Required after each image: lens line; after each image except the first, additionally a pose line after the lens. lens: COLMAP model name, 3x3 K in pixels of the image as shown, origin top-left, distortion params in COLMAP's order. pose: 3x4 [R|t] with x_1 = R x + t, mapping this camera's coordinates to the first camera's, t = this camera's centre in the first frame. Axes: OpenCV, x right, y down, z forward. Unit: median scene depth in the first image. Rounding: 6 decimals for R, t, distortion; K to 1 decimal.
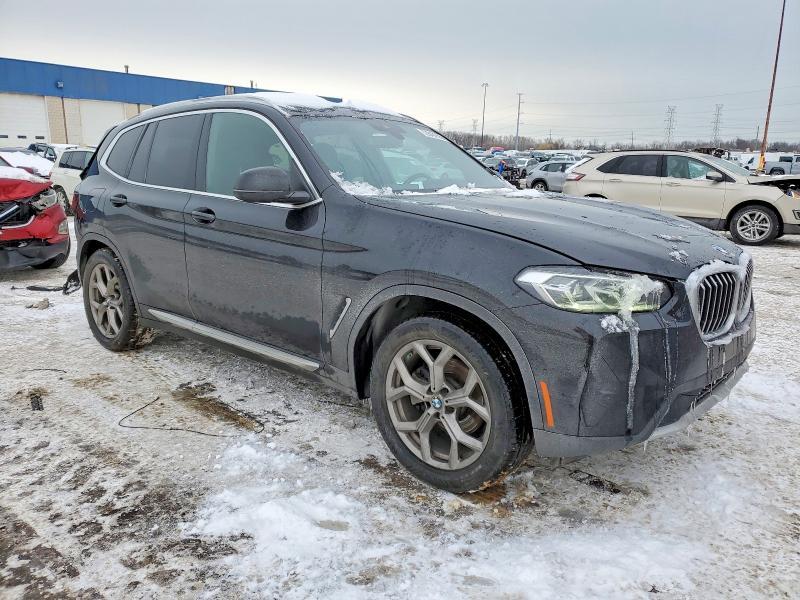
lens RADIAL K [[658.4, 0, 399.4], [0, 658.4, 301.9], [0, 0, 1]] dist [0.014343, 0.013118]
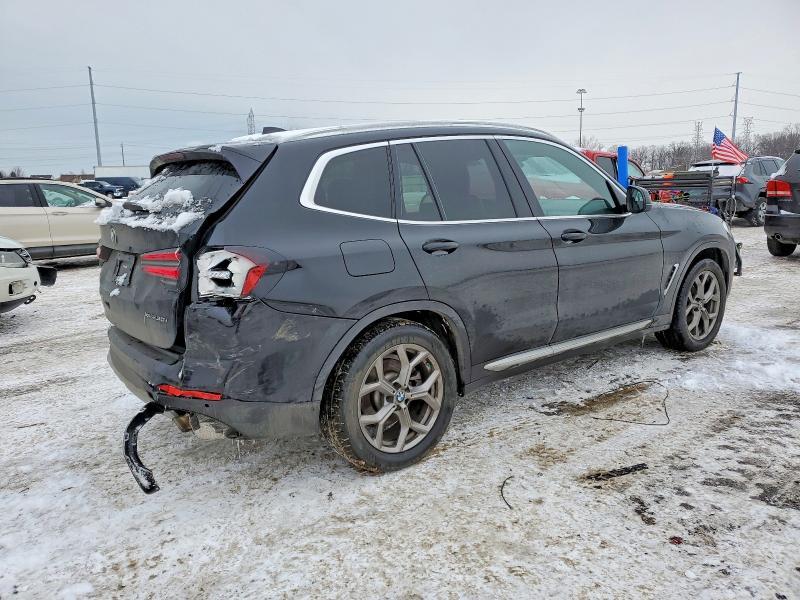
lens RADIAL K [[658.4, 0, 399.6], [0, 658.4, 299.1], [0, 0, 1]] dist [0.014343, 0.013118]
pose [[0.133471, -0.191688, 0.972338, -1.323707], [0.235728, 0.959099, 0.156720, -0.253329], [-0.962610, 0.208289, 0.173199, 1.047638]]
